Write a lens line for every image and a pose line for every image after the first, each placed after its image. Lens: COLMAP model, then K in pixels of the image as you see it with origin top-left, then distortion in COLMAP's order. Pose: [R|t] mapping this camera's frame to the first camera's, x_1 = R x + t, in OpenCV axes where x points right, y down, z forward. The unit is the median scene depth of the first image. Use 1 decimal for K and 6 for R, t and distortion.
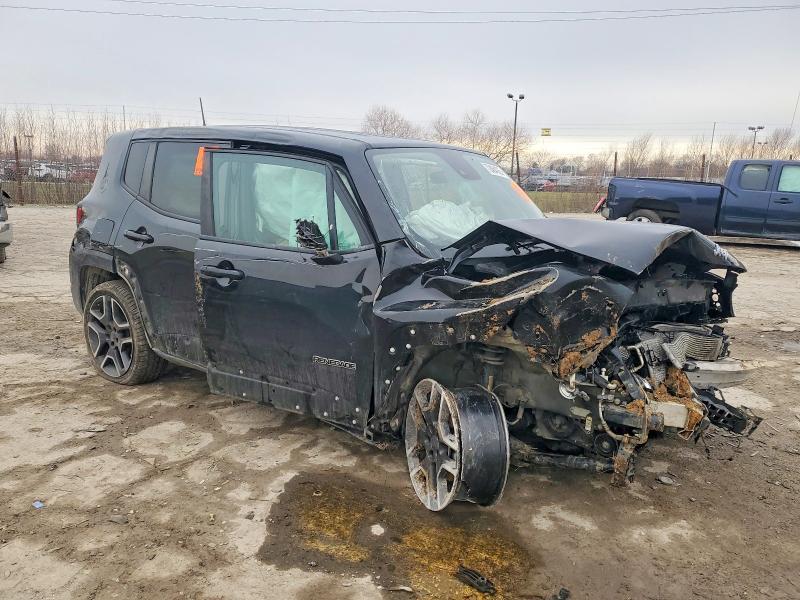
lens RADIAL K [[585.0, 0, 399.7], [0, 585.0, 315.6], [0, 0, 1]] dist [0.028178, 0.000525]
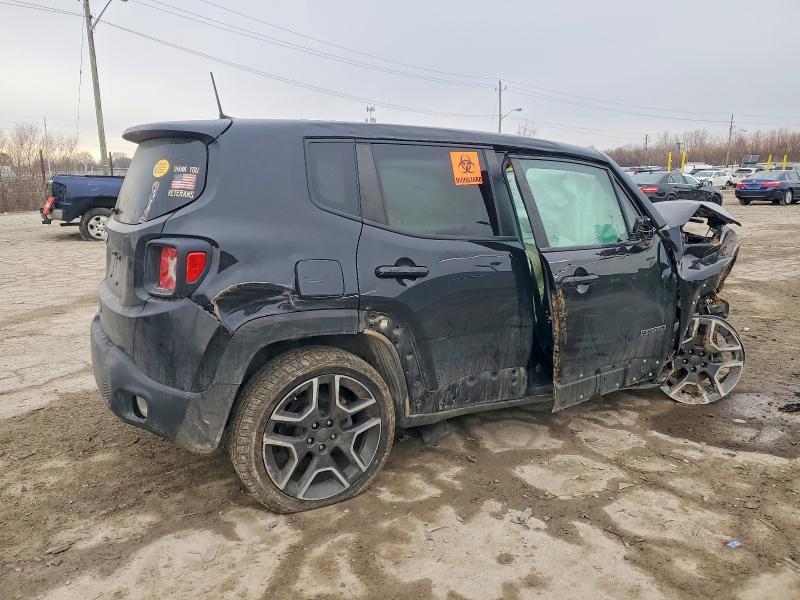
lens RADIAL K [[576.8, 0, 400.0], [0, 576.8, 300.0], [0, 0, 1]] dist [0.033251, -0.003646]
pose [[0.452722, -0.207571, 0.867155, -1.235997], [0.219920, 0.968475, 0.117009, -0.212729], [-0.864105, 0.137733, 0.484099, 0.761266]]
